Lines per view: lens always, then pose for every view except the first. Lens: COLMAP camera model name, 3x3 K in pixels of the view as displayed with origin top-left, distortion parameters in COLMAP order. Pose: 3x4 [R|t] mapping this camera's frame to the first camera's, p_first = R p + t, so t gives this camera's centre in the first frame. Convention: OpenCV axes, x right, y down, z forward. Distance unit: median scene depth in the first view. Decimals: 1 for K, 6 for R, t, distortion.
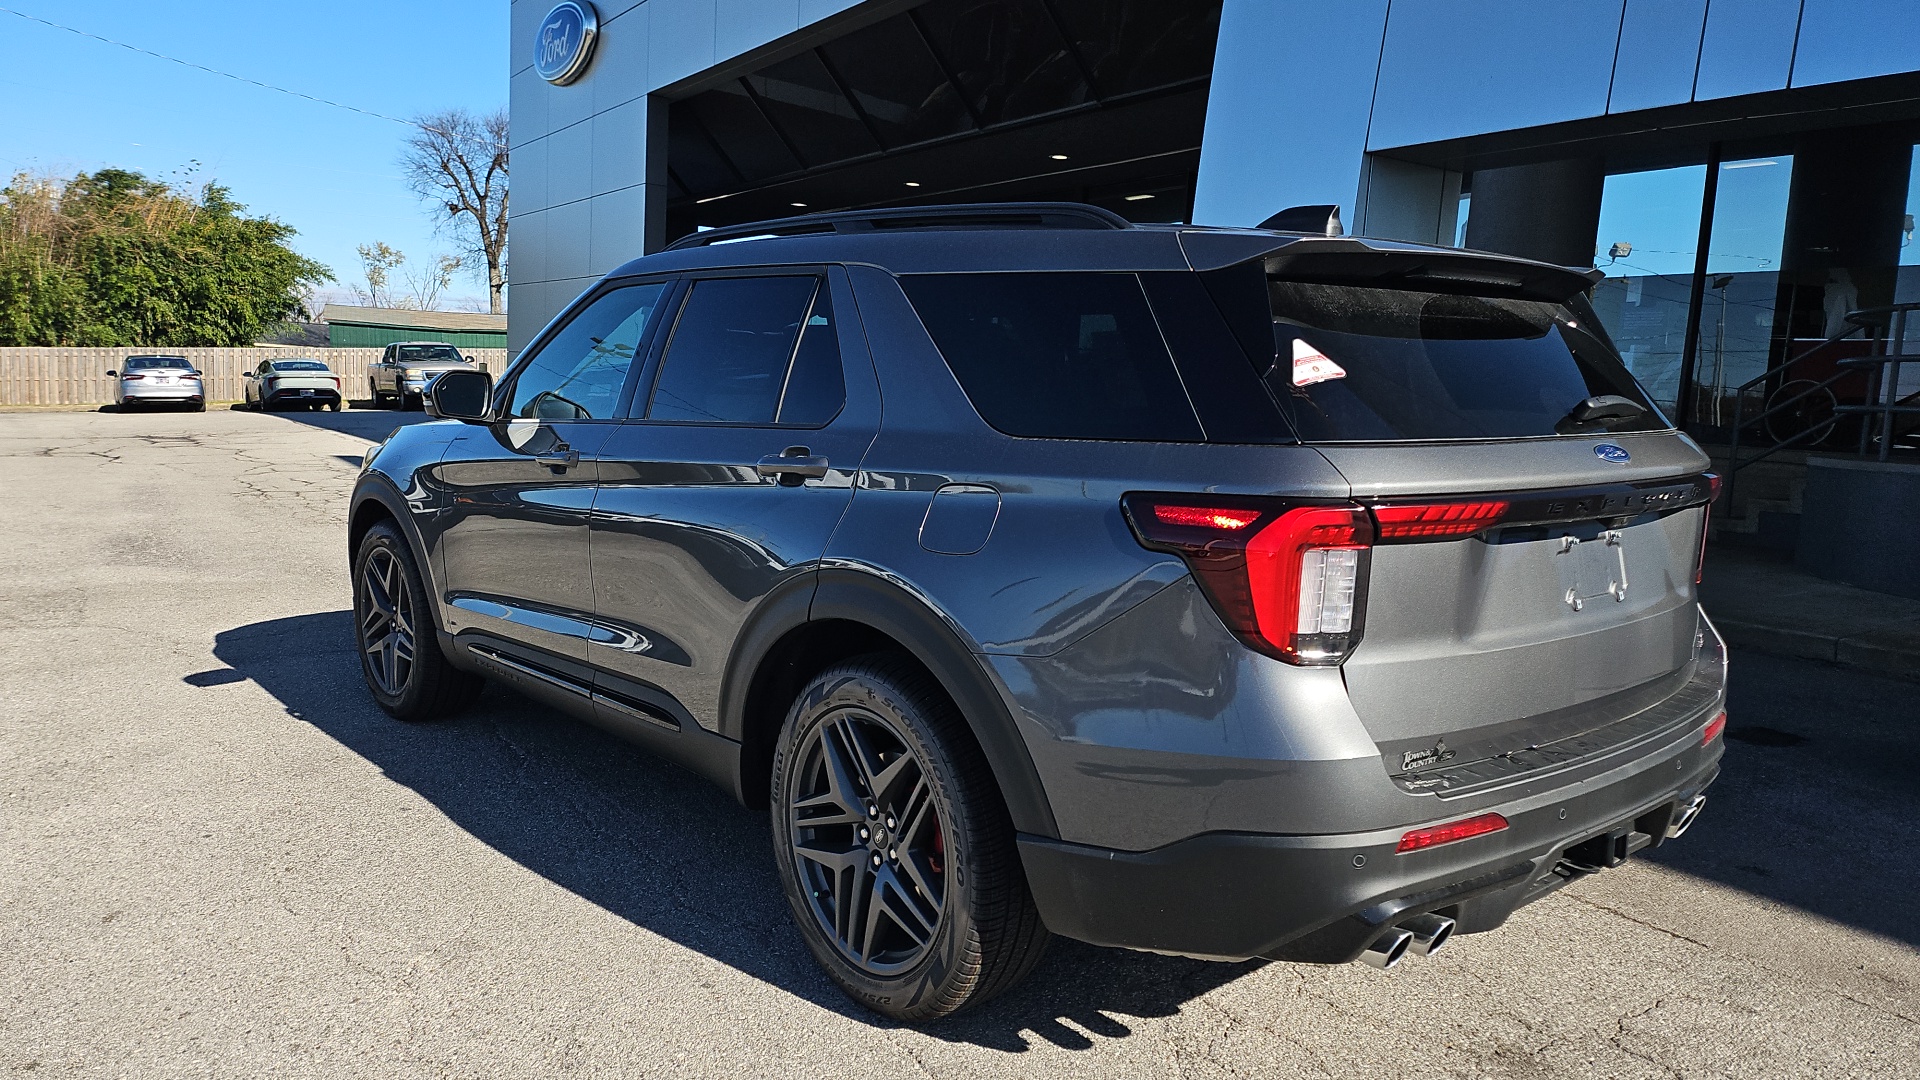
lens RADIAL K [[1341.8, 0, 977.3], [0, 1341.8, 569.1], [0, 0, 1]] dist [0.054714, -0.001922]
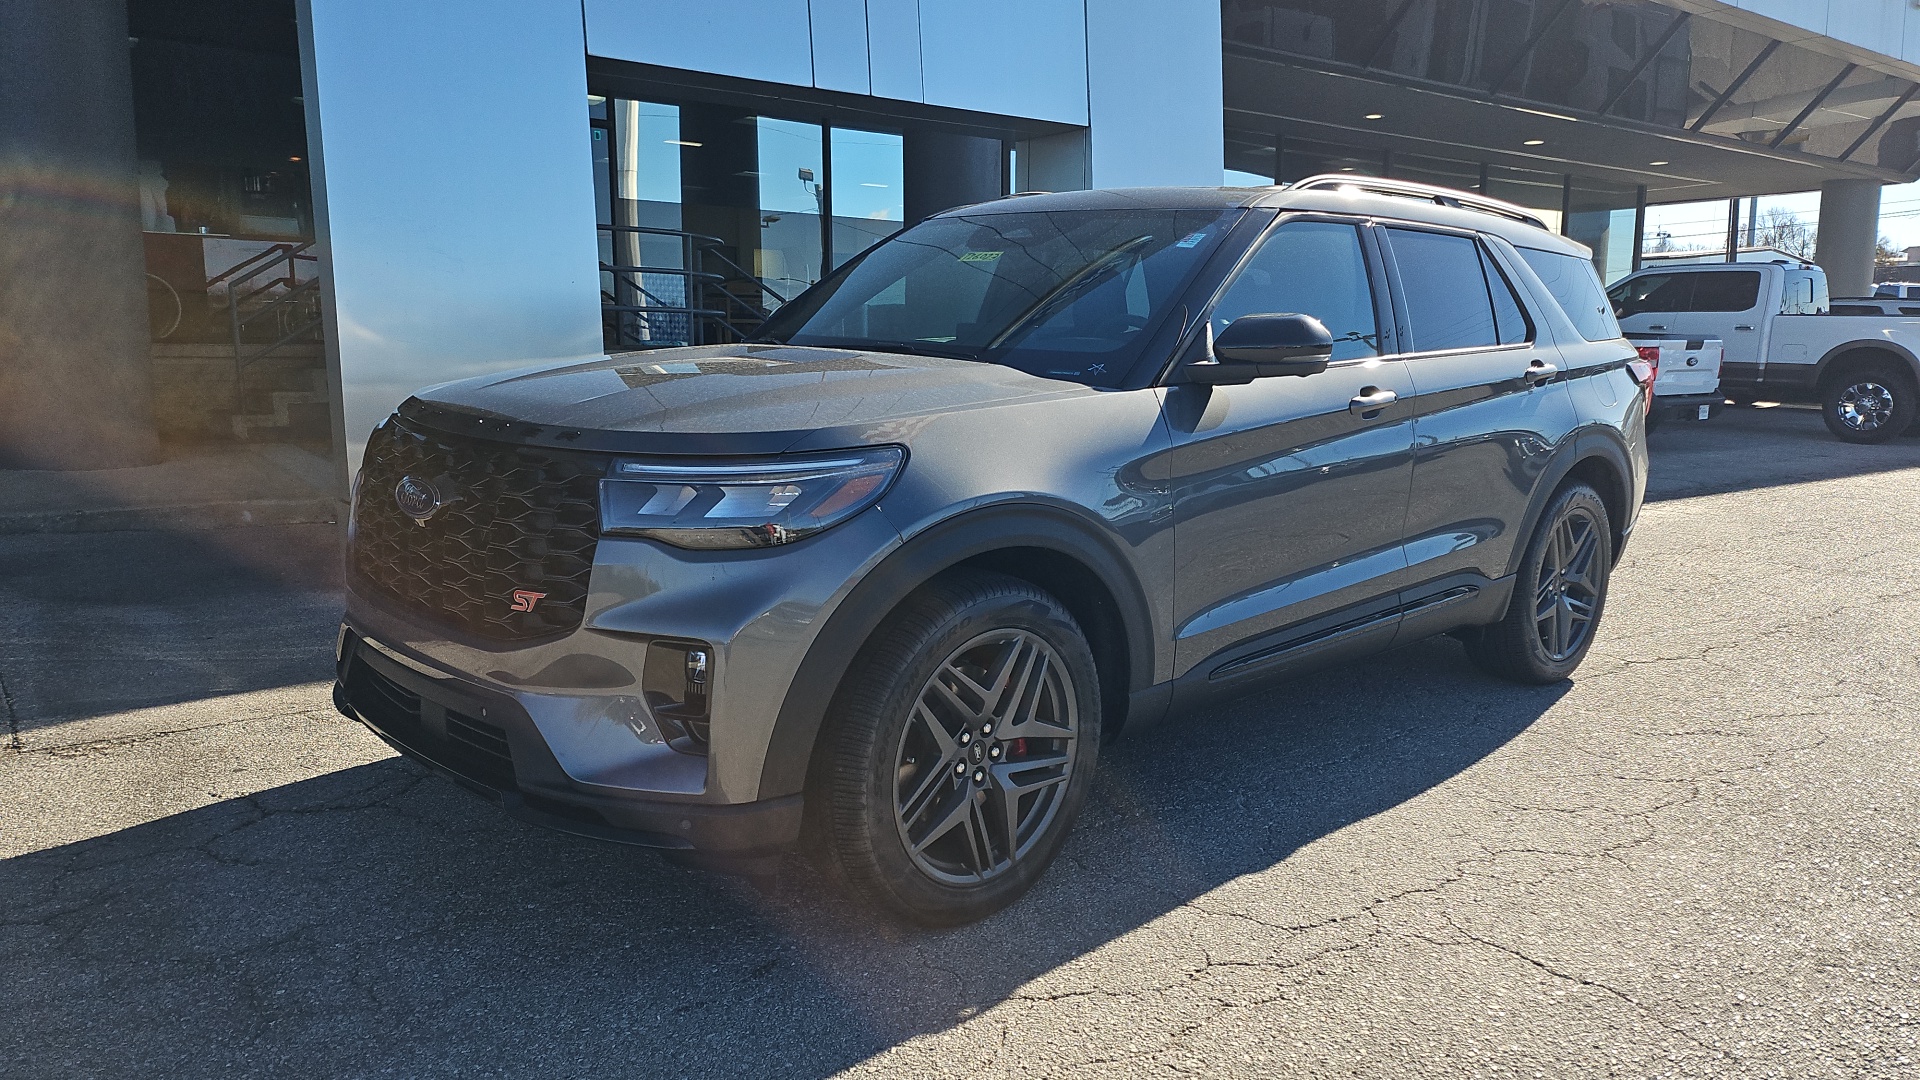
lens RADIAL K [[1399.4, 0, 992.1], [0, 1399.4, 545.9], [0, 0, 1]] dist [0.083617, -0.093959]
pose [[-0.076468, -0.196460, 0.977526, -1.616528], [0.122401, 0.971131, 0.204750, -0.278596], [-0.989531, 0.135307, -0.050214, 1.638016]]
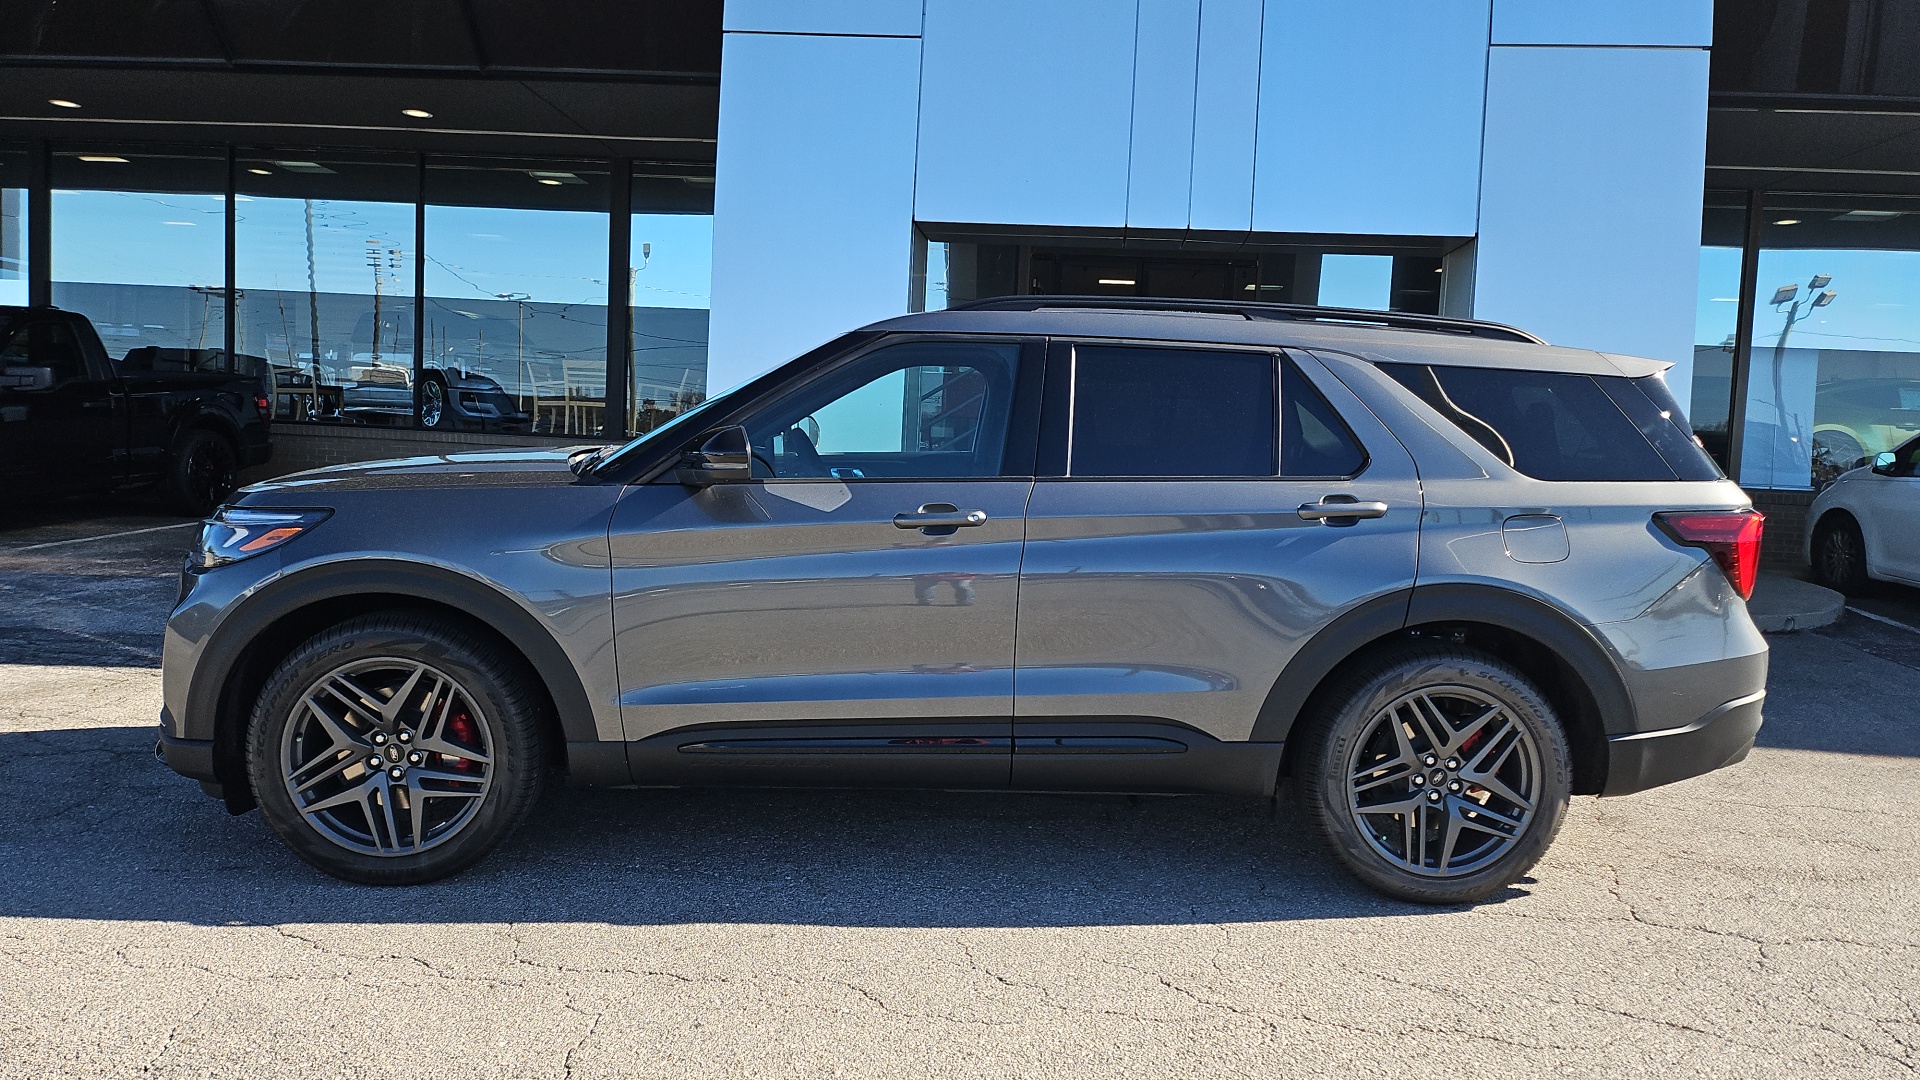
lens RADIAL K [[1397.1, 0, 968.3], [0, 1397.1, 551.3], [0, 0, 1]] dist [0.083583, -0.094658]
pose [[0.622328, -0.086167, 0.778000, -1.336355], [0.094997, 0.994890, 0.034199, -0.113960], [-0.776971, 0.052624, 0.627333, 0.417806]]
